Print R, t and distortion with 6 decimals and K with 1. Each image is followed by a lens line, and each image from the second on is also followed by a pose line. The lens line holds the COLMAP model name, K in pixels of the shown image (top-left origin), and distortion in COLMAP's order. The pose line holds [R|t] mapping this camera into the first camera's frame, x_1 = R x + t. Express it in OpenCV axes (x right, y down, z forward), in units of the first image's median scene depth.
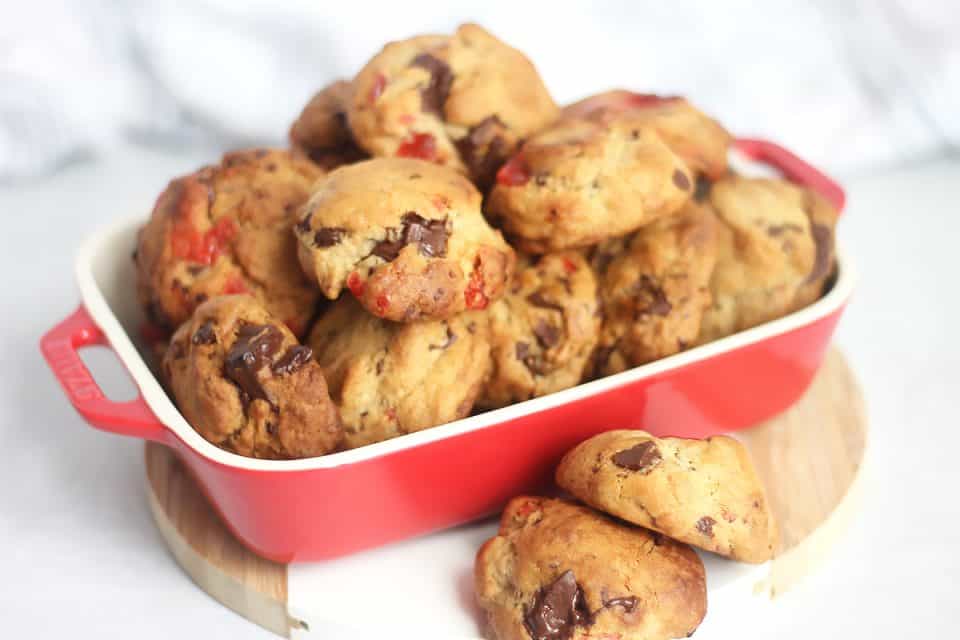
lens RADIAL K [[770.5, 0, 480.0], [0, 770.5, 320.0], [0, 0, 1]] dist [0.012161, -0.002553]
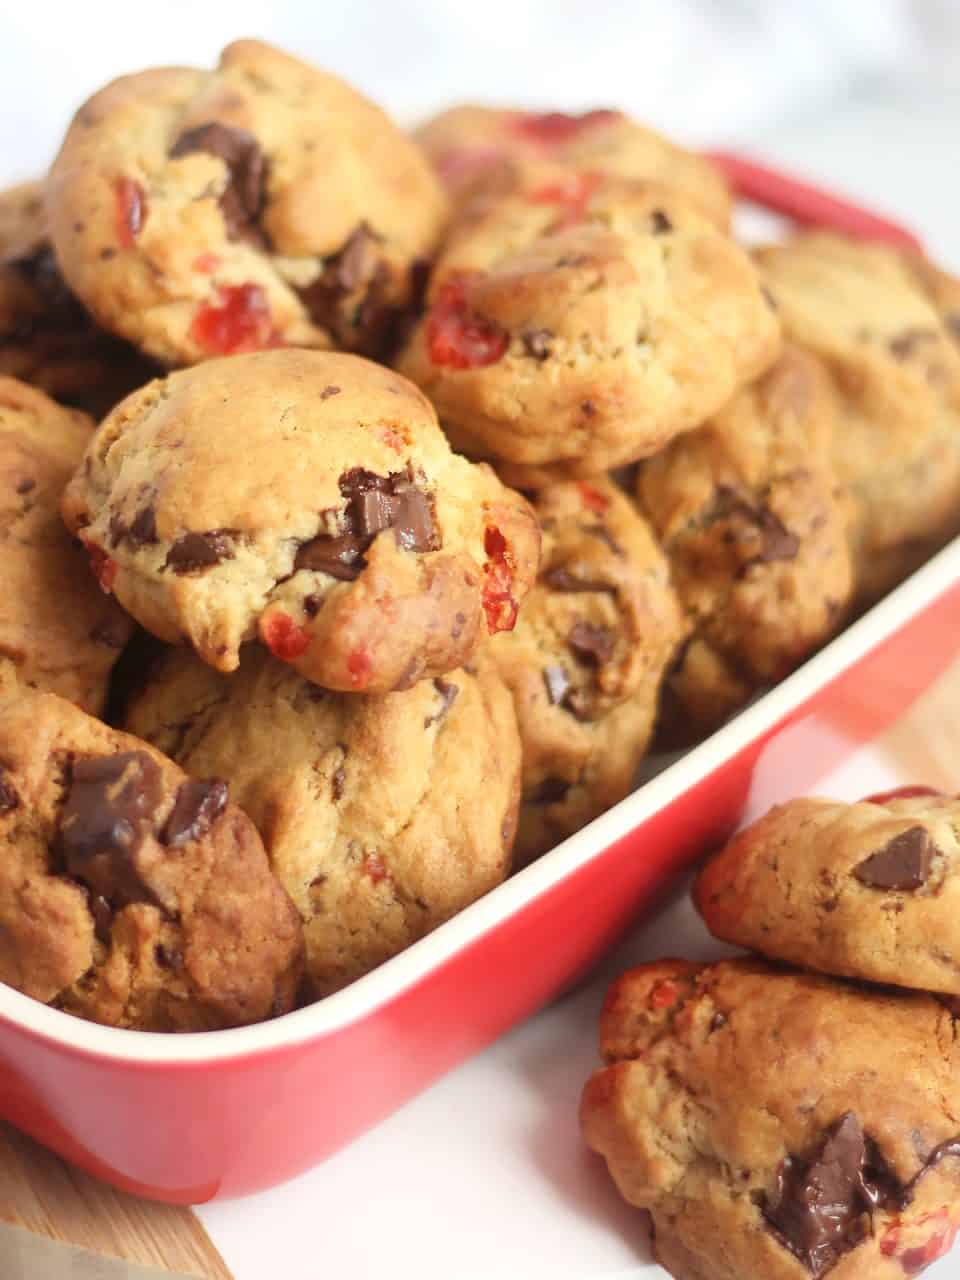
lens RADIAL K [[1510.2, 0, 480.0], [0, 1510.2, 640.0], [0, 0, 1]] dist [0.008139, -0.001987]
pose [[0.976444, -0.191438, 0.099541, -0.128910], [0.188349, 0.981302, 0.039638, -0.055573], [-0.105268, -0.019956, 0.994244, 0.024038]]
